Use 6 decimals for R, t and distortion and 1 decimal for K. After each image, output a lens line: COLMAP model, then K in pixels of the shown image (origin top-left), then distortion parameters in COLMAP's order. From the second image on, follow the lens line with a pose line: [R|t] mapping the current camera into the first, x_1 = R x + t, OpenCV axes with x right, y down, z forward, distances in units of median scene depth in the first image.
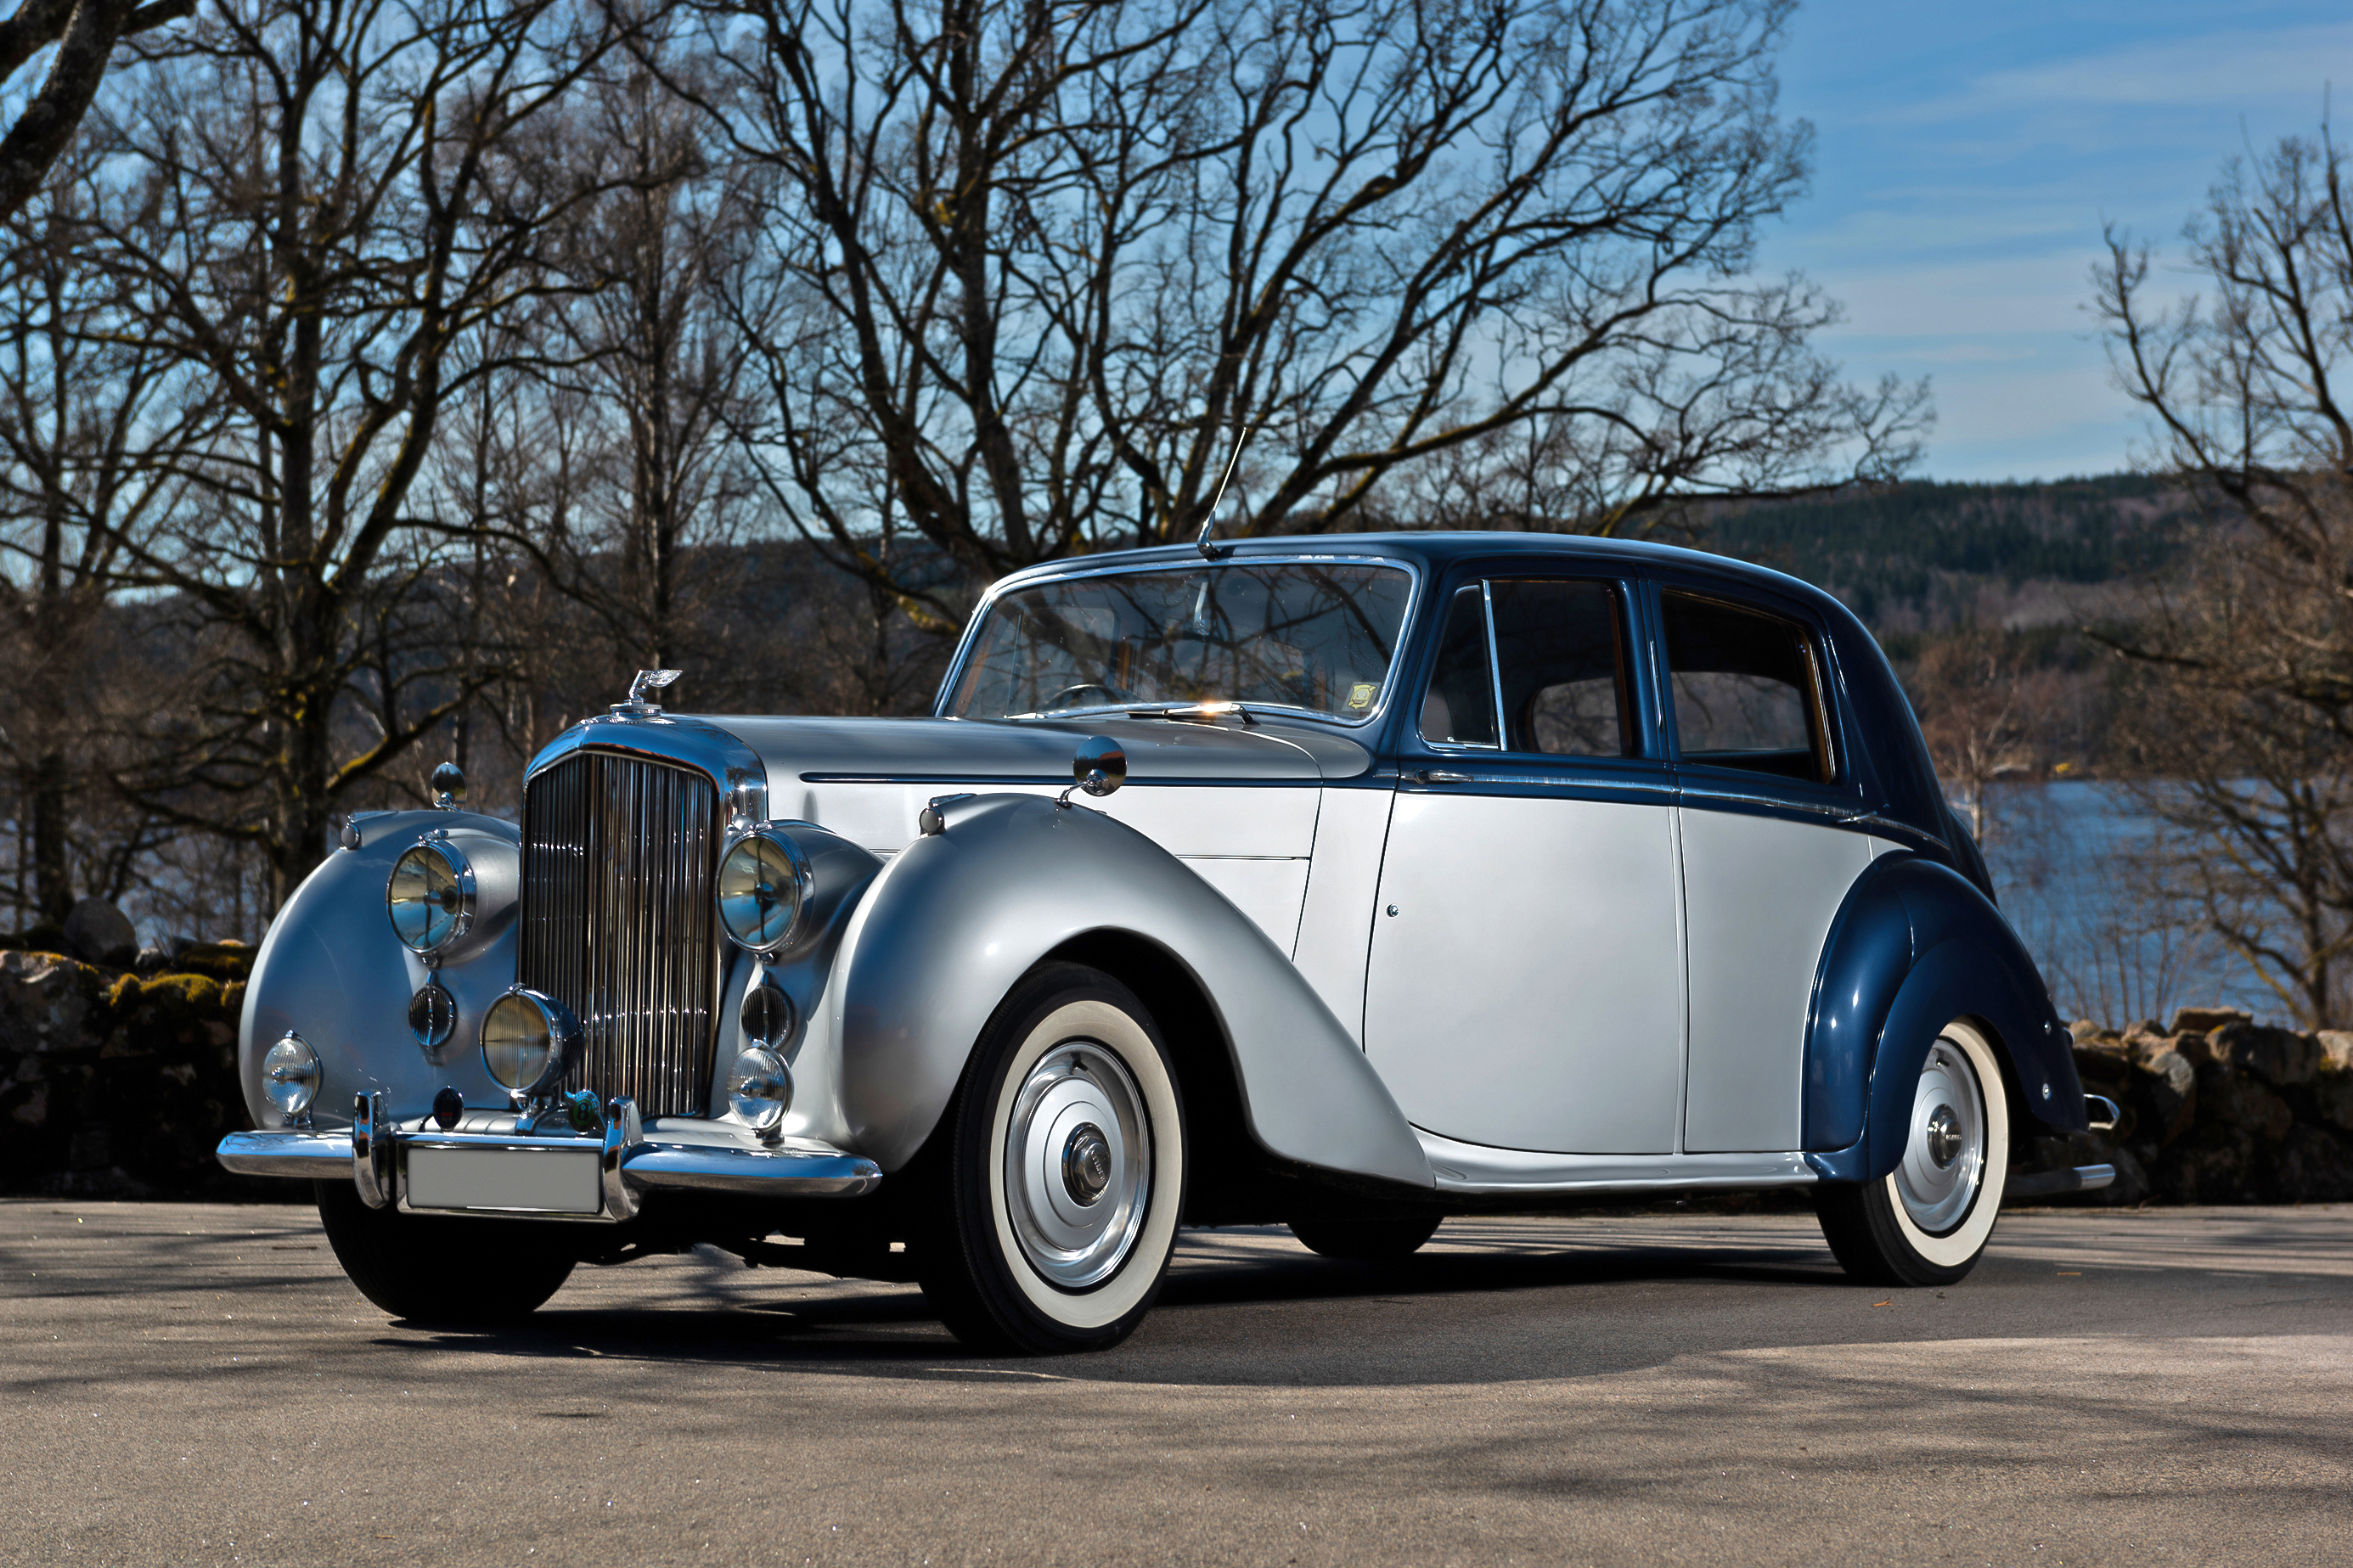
lens RADIAL K [[5163.4, 0, 1025.1], [0, 5163.4, 784.4], [0, 0, 1]] dist [0.079506, -0.009932]
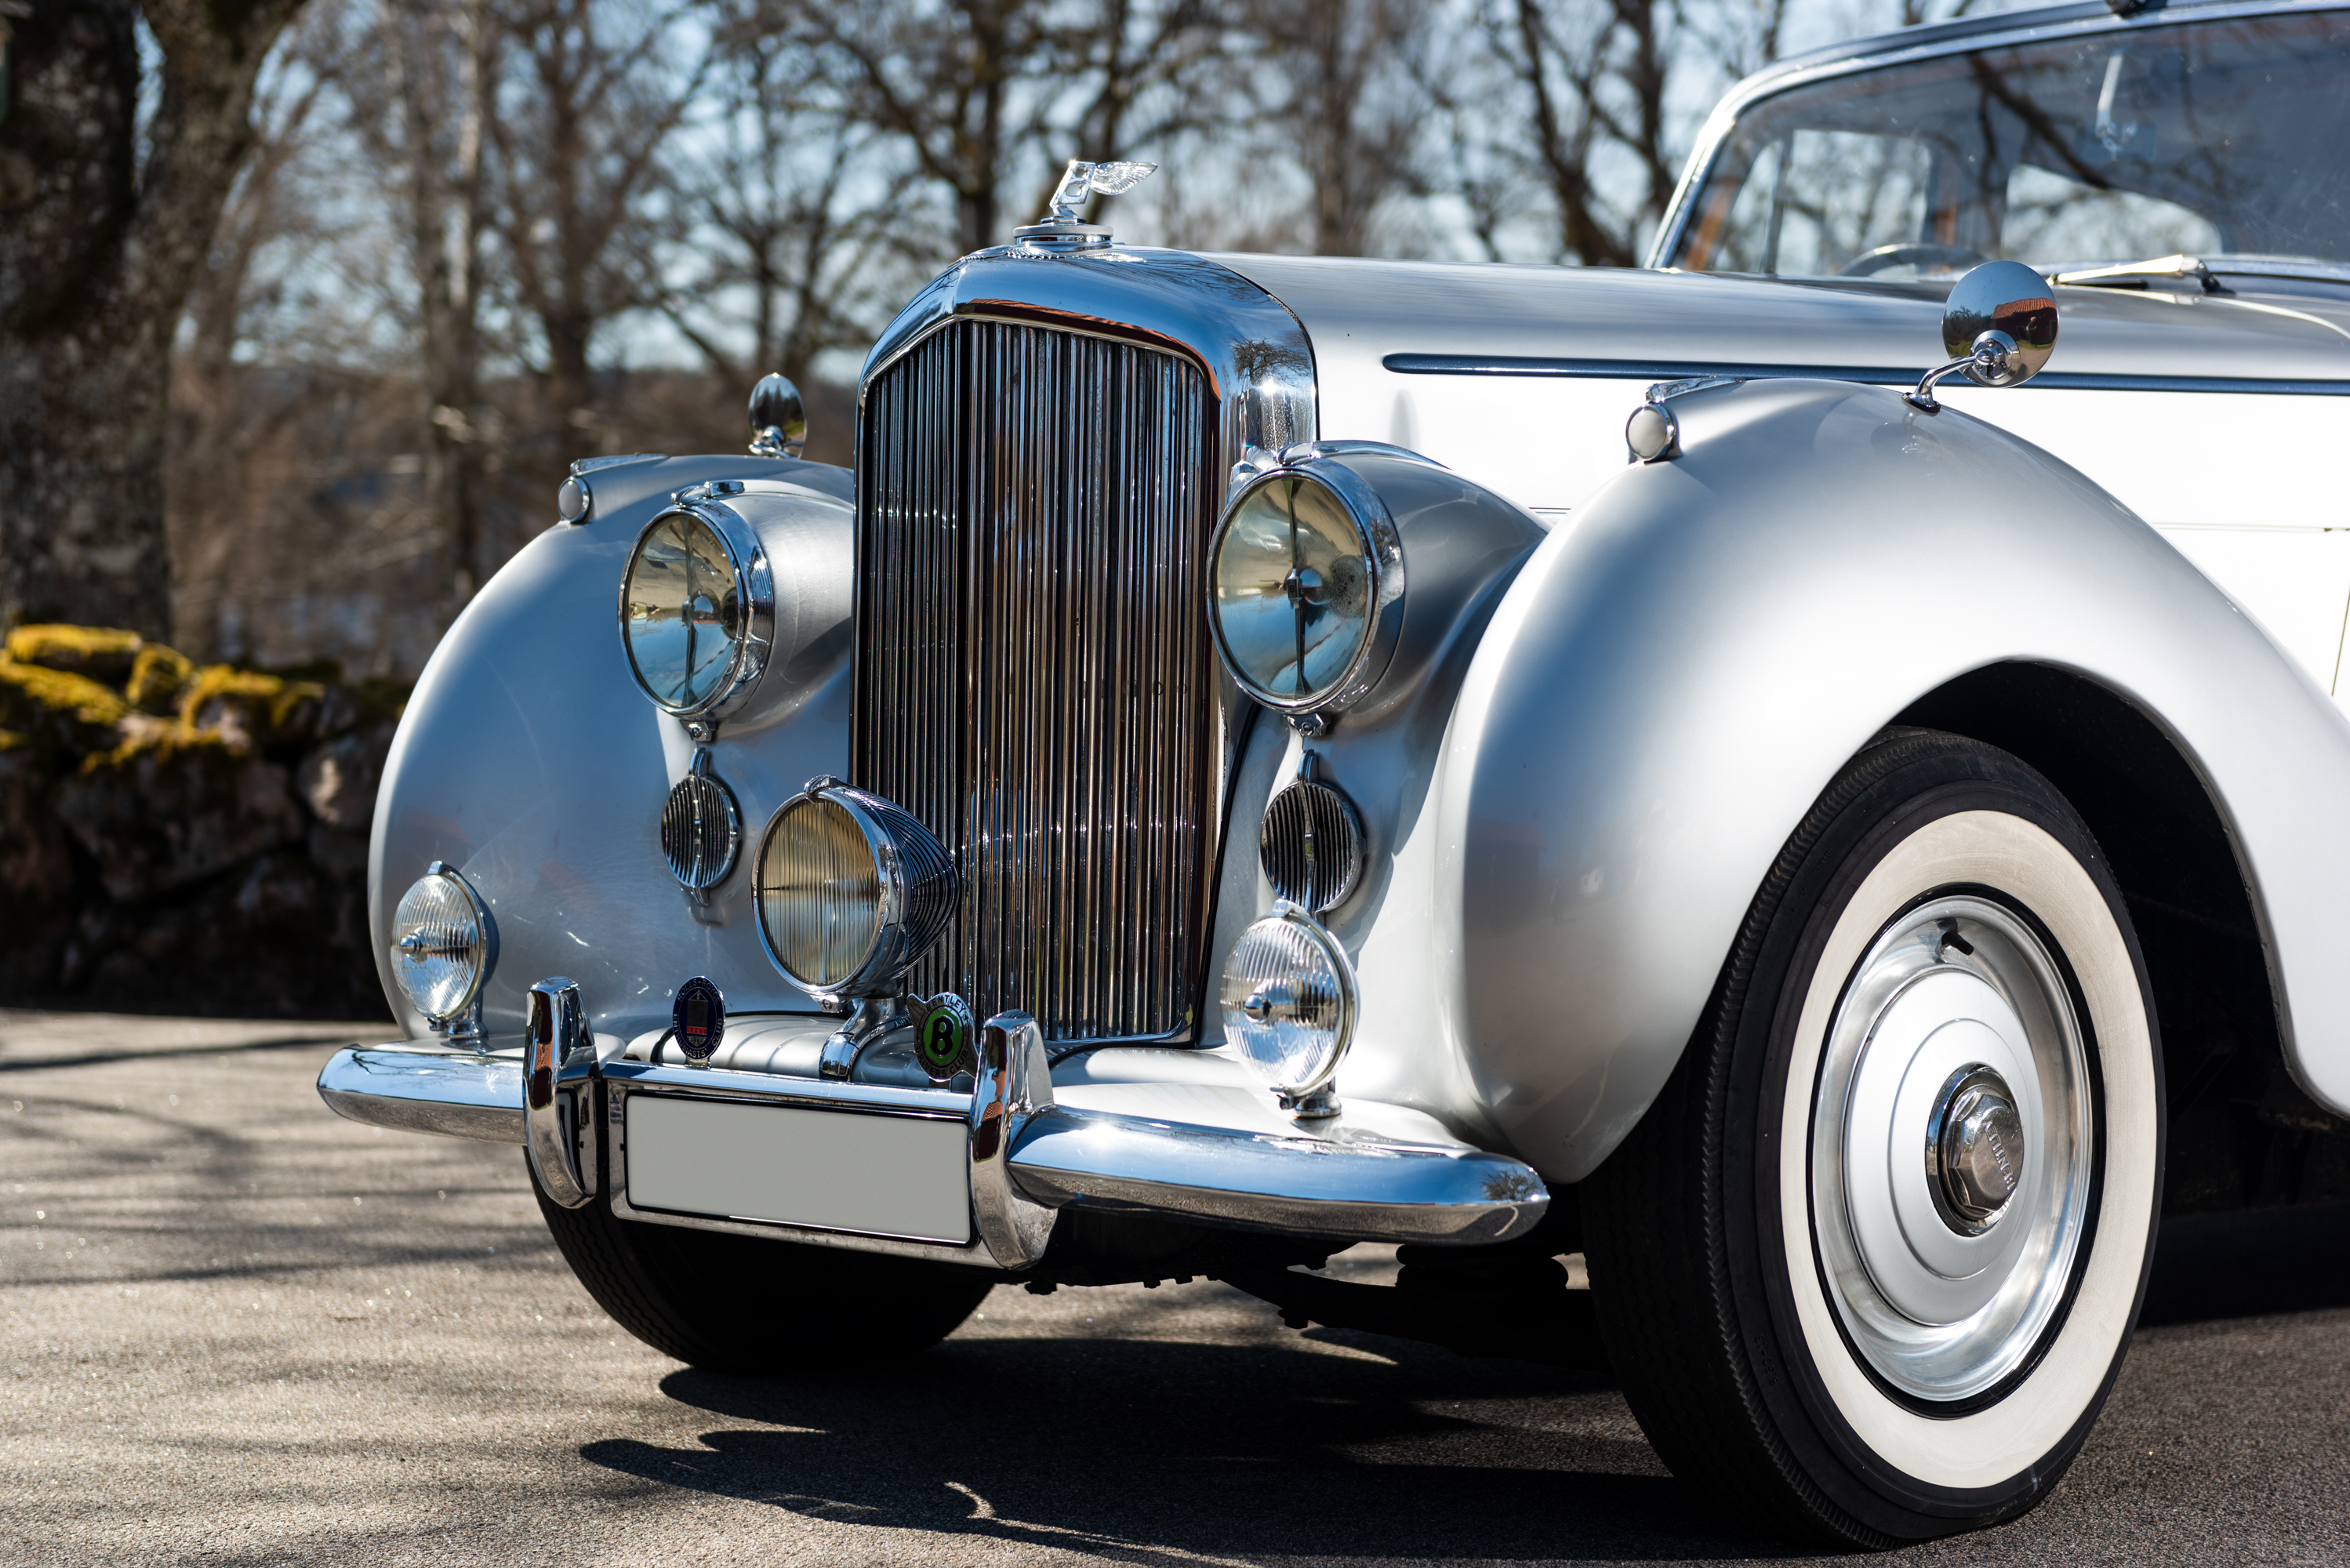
lens RADIAL K [[4930.1, 0, 1175.0], [0, 4930.1, 784.0], [0, 0, 1]] dist [0.050294, 0.011808]
pose [[0.994530, -0.001842, -0.104436, -0.013955], [0.006964, 0.998789, 0.048700, 0.016282], [0.104219, -0.049161, 0.993339, 0.527720]]
